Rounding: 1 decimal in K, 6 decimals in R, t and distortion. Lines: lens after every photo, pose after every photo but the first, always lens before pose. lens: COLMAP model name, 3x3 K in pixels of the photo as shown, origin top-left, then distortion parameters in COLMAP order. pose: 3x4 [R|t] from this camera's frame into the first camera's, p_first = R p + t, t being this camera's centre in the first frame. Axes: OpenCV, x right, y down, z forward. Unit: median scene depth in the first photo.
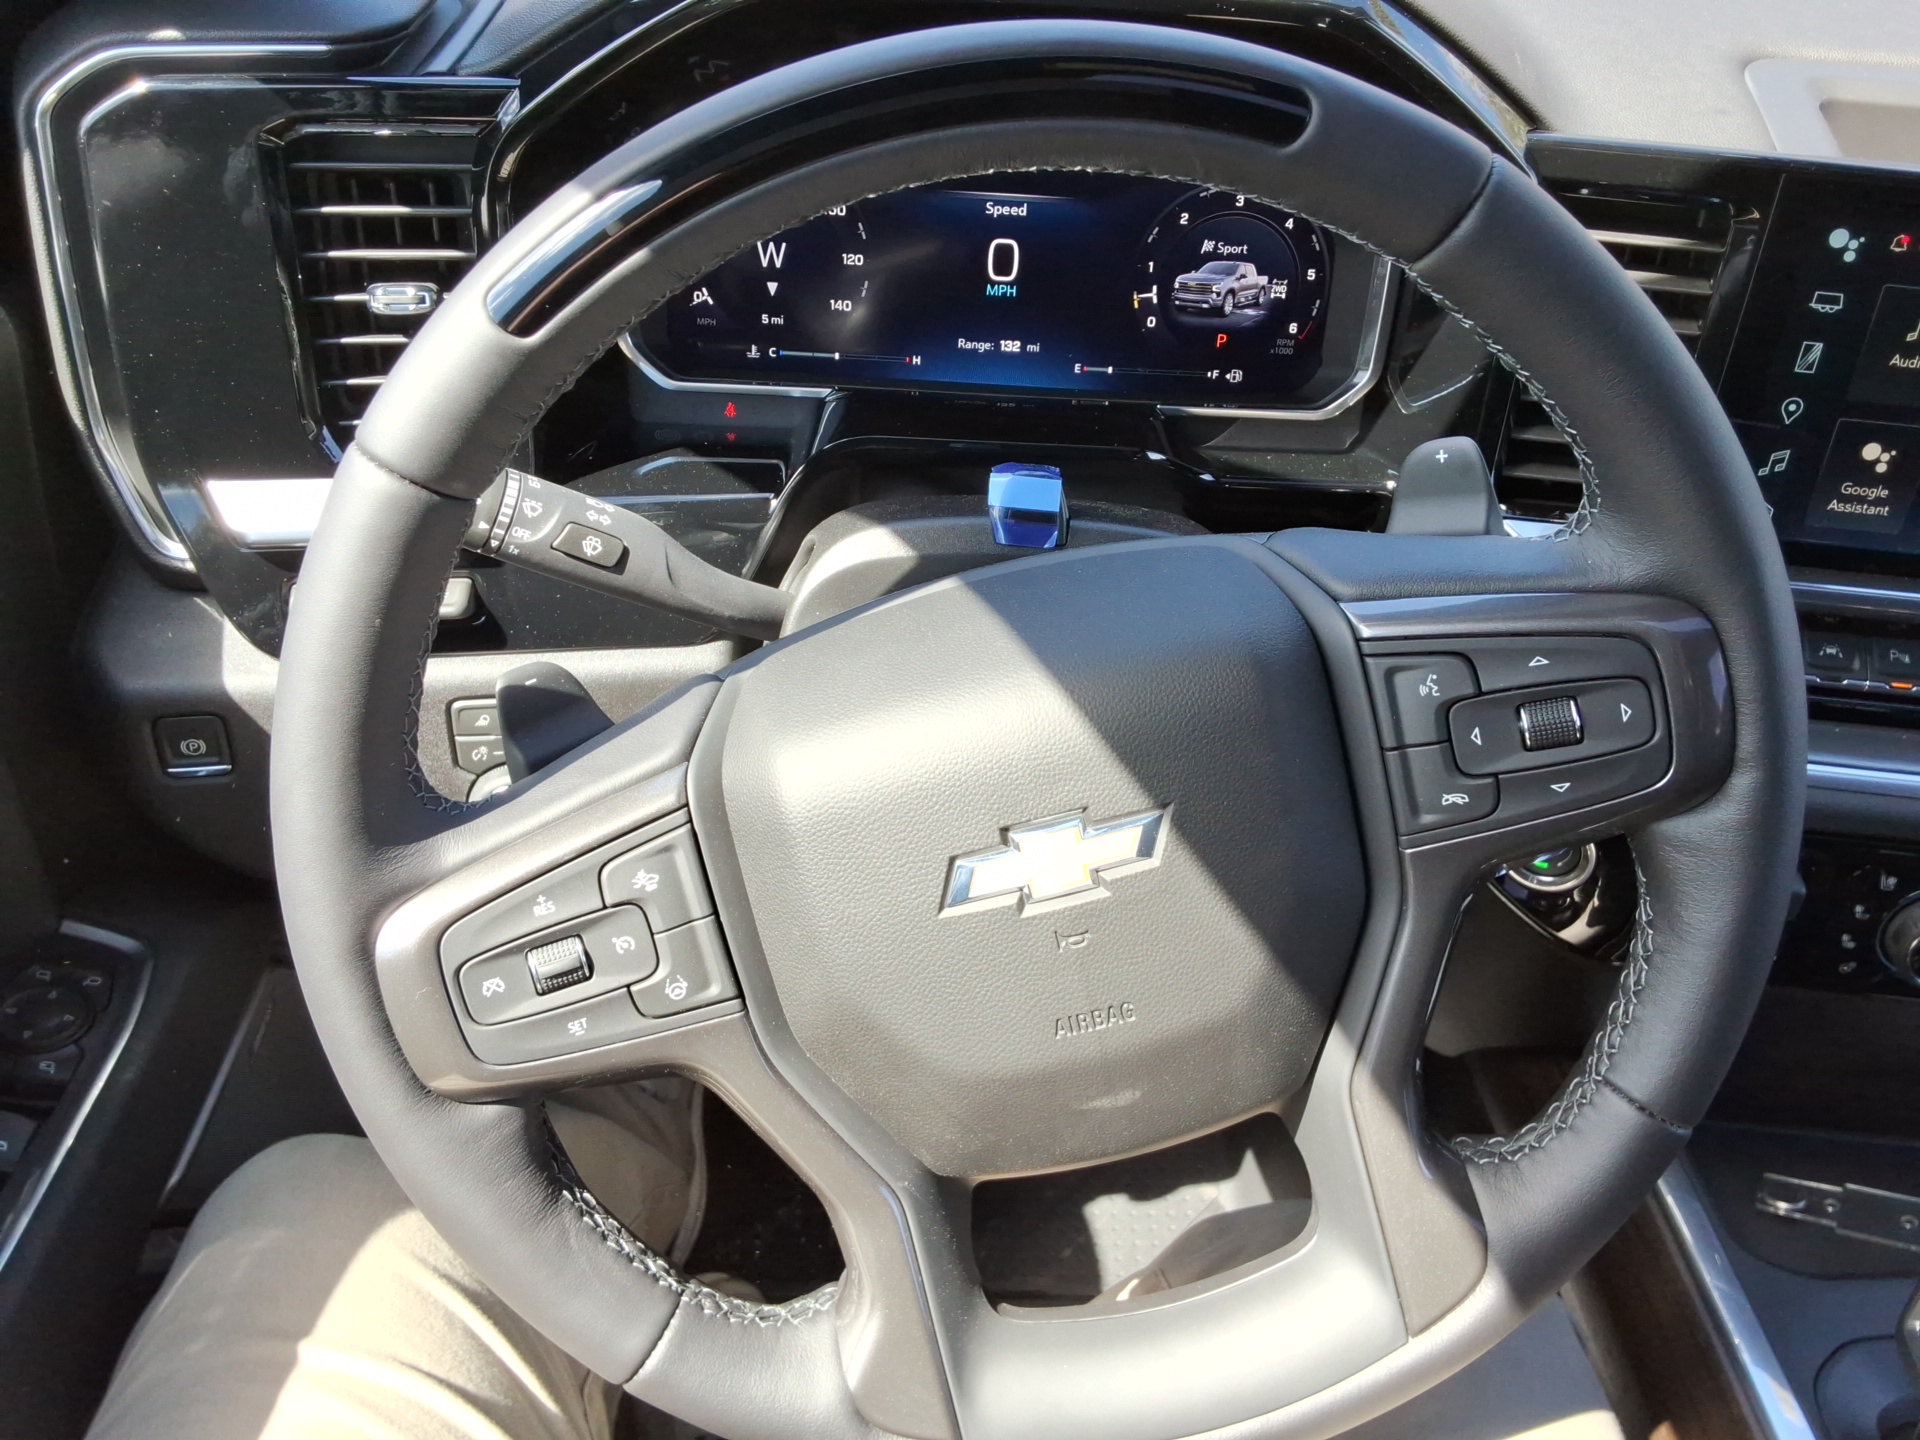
lens RADIAL K [[1487.3, 0, 977.0], [0, 1487.3, 703.9], [0, 0, 1]] dist [0.073152, -0.093486]
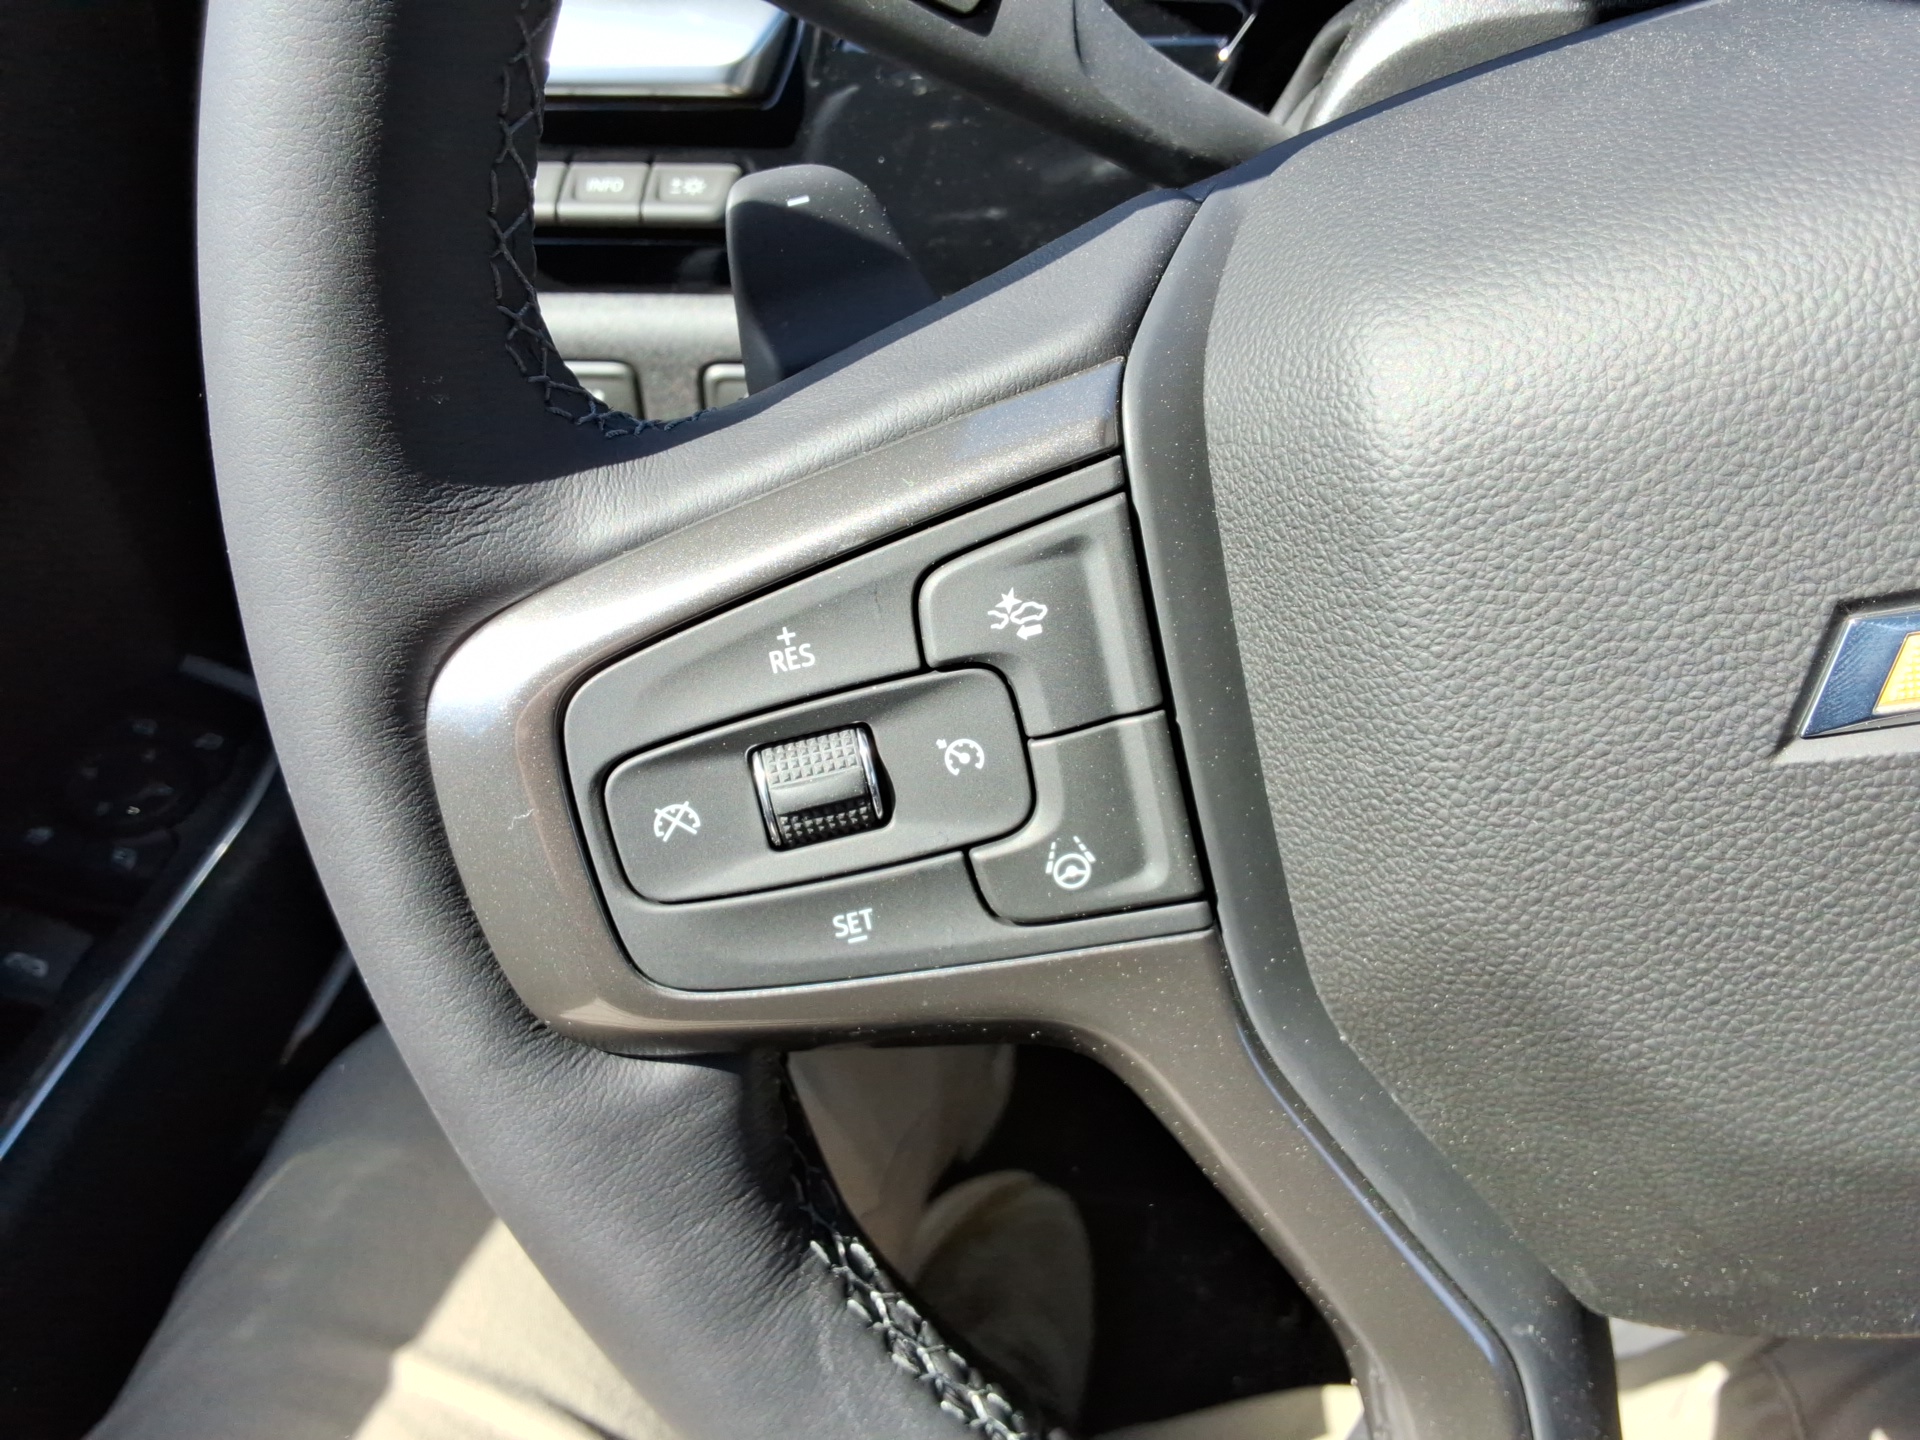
lens RADIAL K [[1538.1, 0, 956.7], [0, 1538.1, 731.6], [0, 0, 1]] dist [0.091692, -0.138314]
pose [[0.974347, 0.086061, -0.207948, -0.112770], [-0.058751, 0.989222, 0.134117, 0.073029], [0.217249, -0.118459, 0.968902, 0.439897]]
